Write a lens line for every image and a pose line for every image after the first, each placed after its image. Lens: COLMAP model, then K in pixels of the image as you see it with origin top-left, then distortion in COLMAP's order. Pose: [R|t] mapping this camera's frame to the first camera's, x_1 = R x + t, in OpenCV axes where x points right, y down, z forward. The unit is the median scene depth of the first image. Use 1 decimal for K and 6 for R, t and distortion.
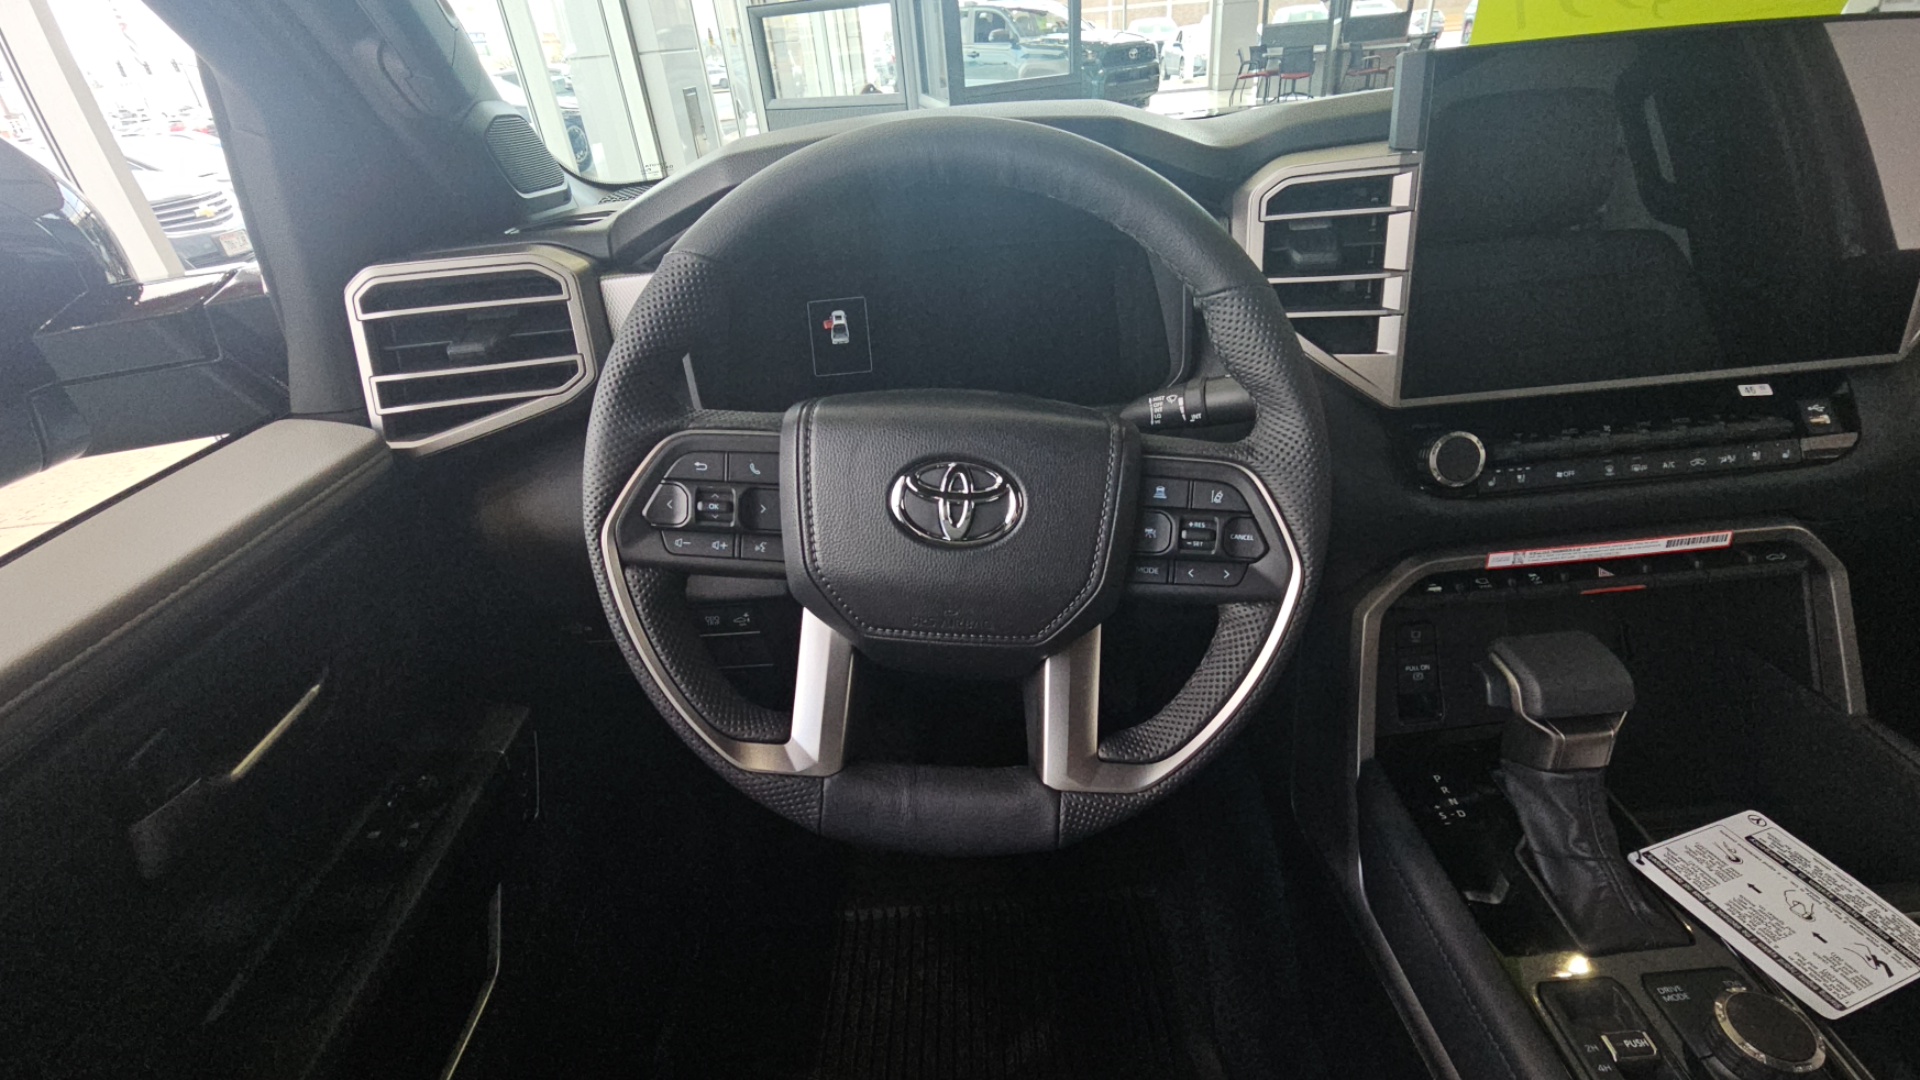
lens RADIAL K [[858.9, 0, 978.6], [0, 858.9, 544.4], [0, 0, 1]] dist [0.010725, -0.007819]
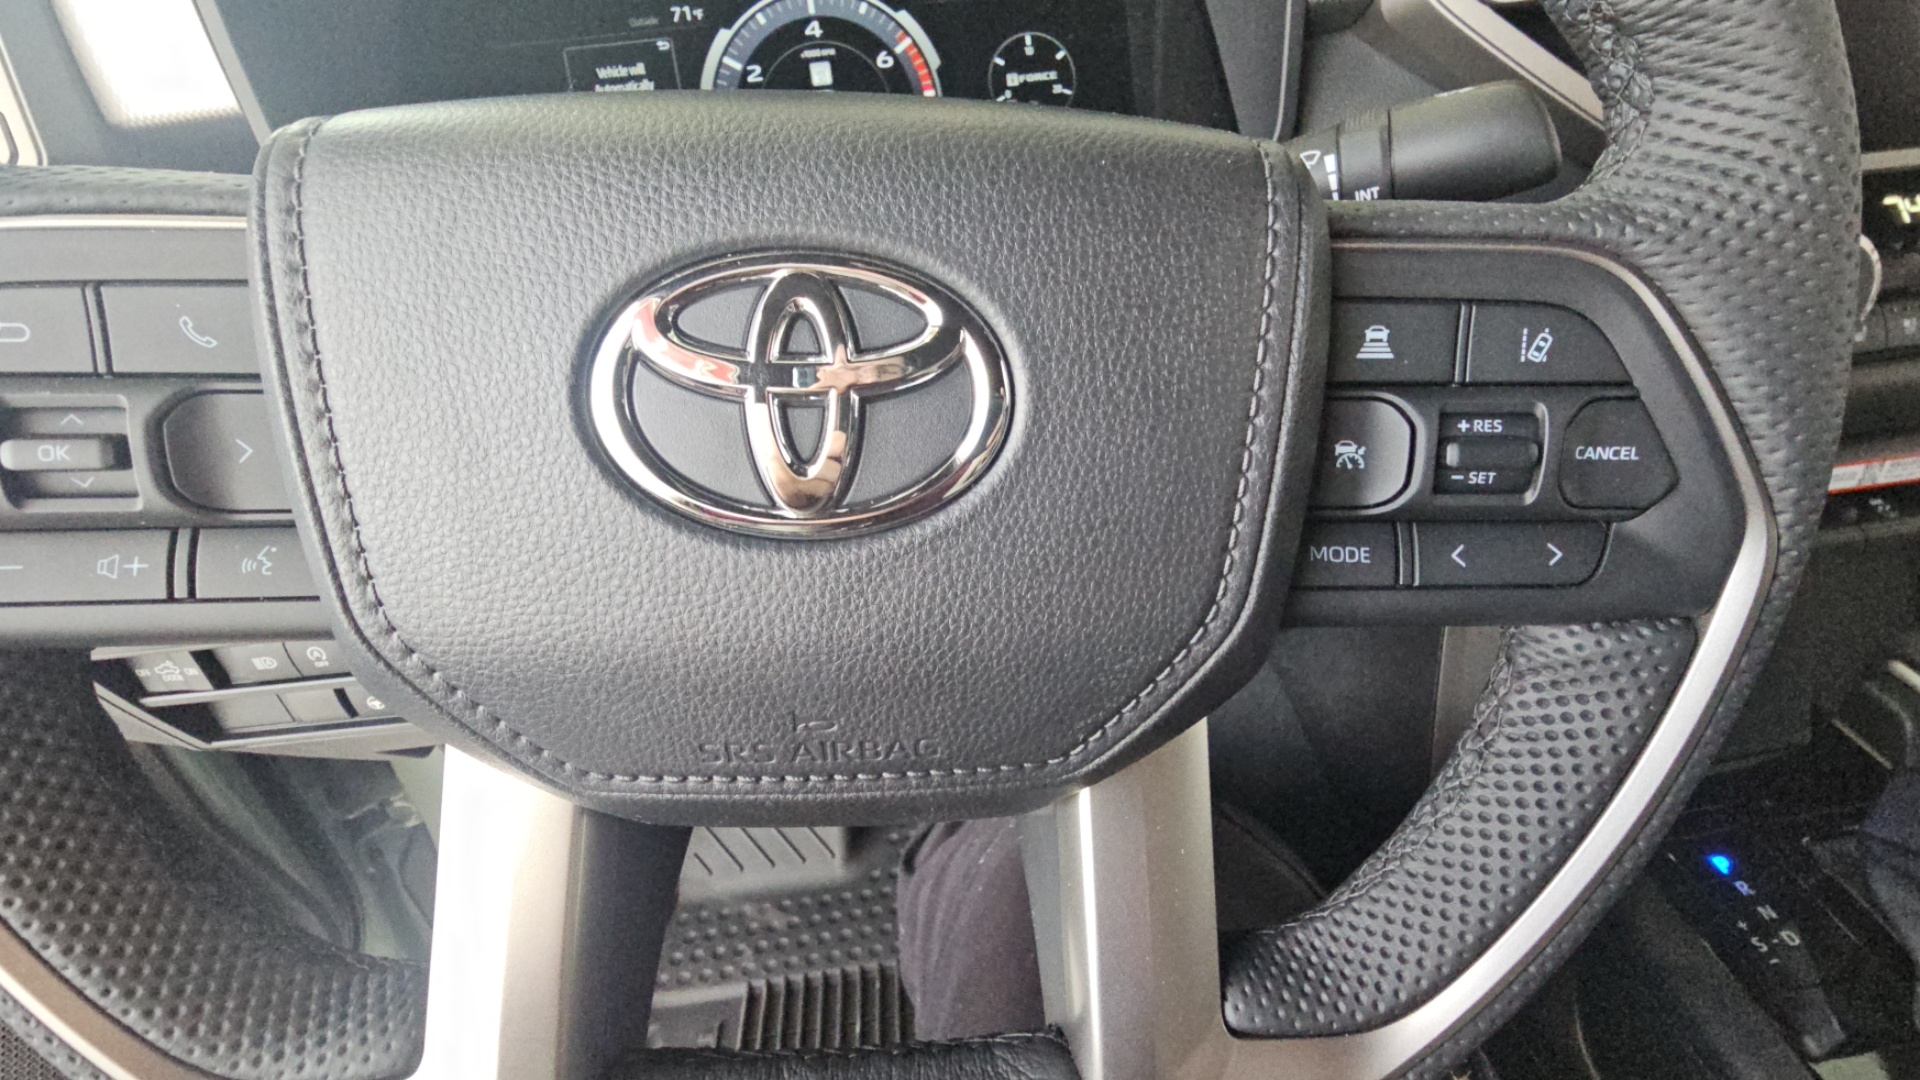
lens RADIAL K [[858.9, 0, 1007.5], [0, 858.9, 531.6], [0, 0, 1]] dist [0.010725, -0.007819]
pose [[0.995291, -0.064948, 0.071953, 0.020398], [0.059709, 0.995563, 0.072722, -0.015517], [-0.076357, -0.068084, 0.994753, 0.590447]]
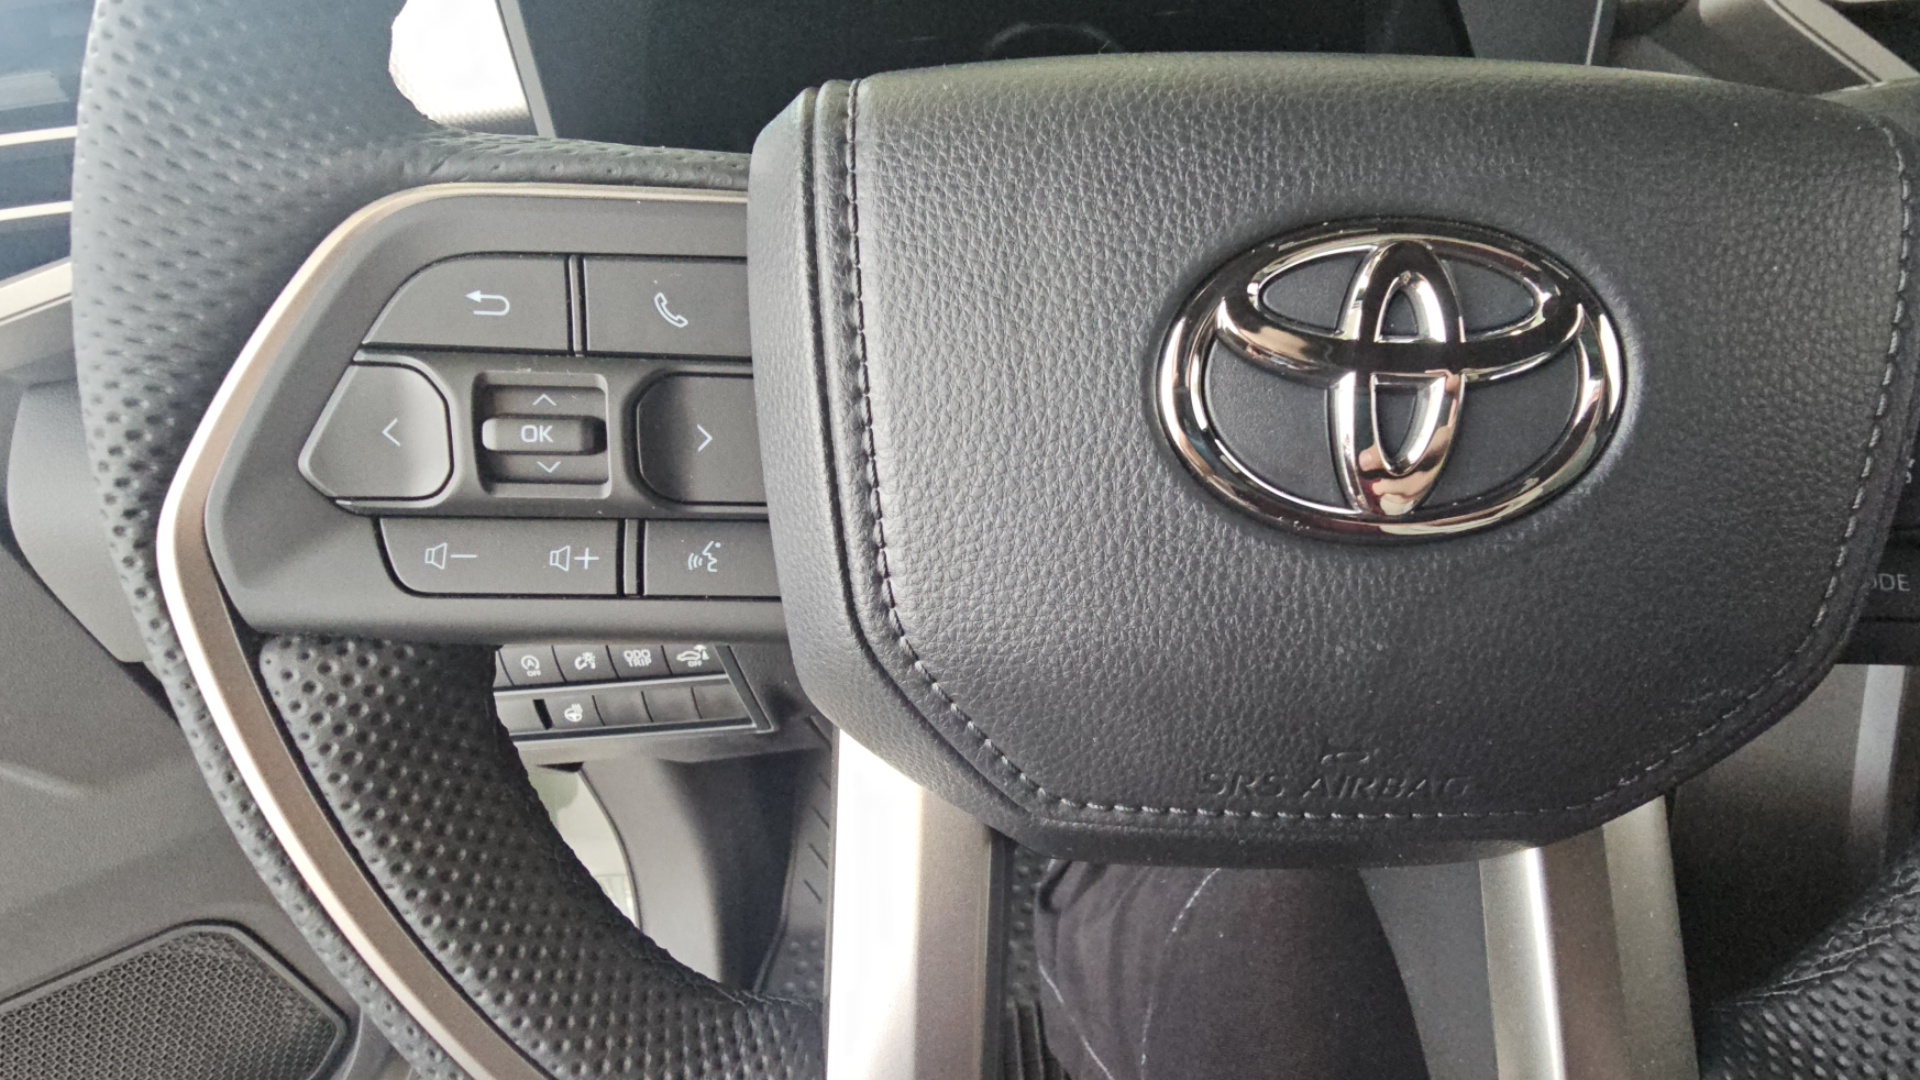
lens RADIAL K [[858.9, 0, 987.0], [0, 858.9, 534.0], [0, 0, 1]] dist [0.010725, -0.007819]
pose [[0.998859, -0.039629, 0.026641, -0.145377], [0.038630, 0.998568, 0.037006, -0.013078], [-0.028069, -0.035935, 0.998960, 0.629976]]
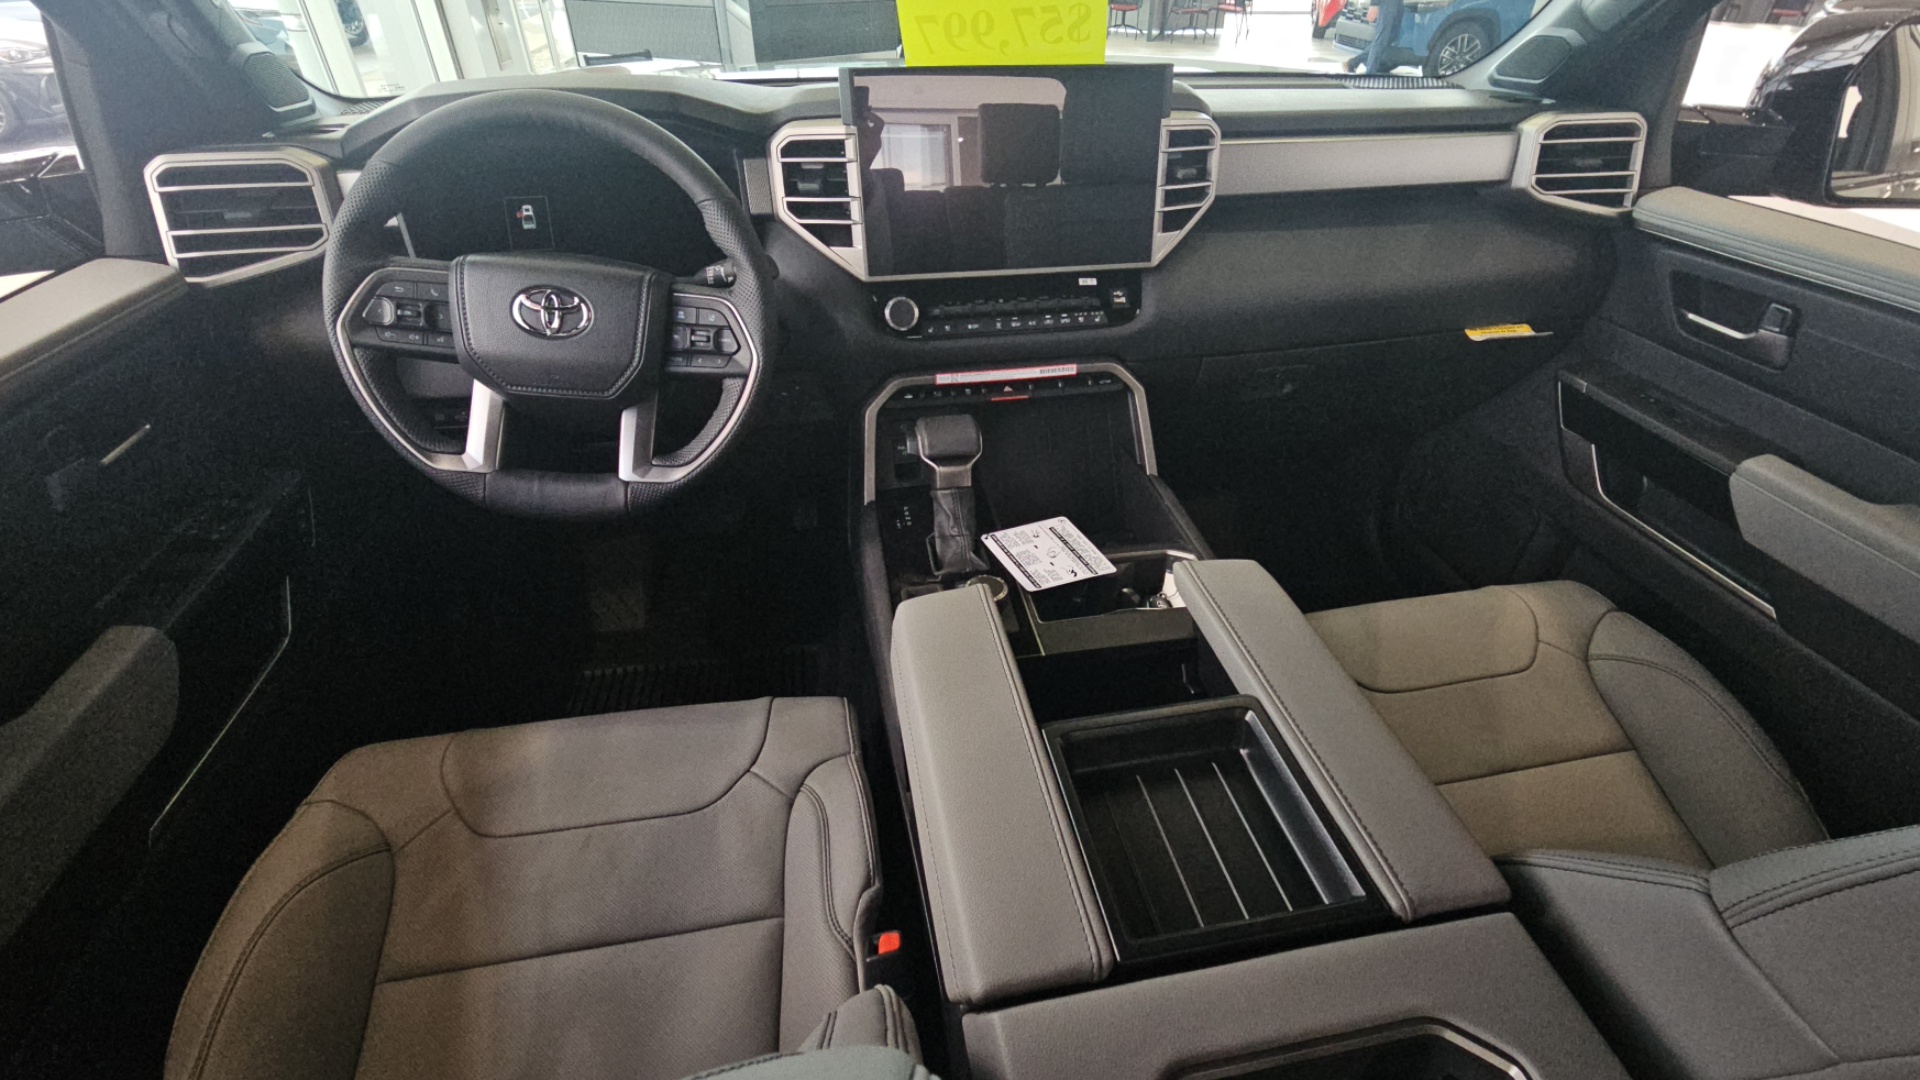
lens RADIAL K [[858.9, 0, 979.7], [0, 858.9, 545.2], [0, 0, 1]] dist [0.010725, -0.007819]
pose [[0.985532, -0.011305, 0.169112, 0.477901], [-0.002743, 0.996579, 0.082605, 0.249655], [-0.169467, -0.081874, 0.982129, -0.847625]]
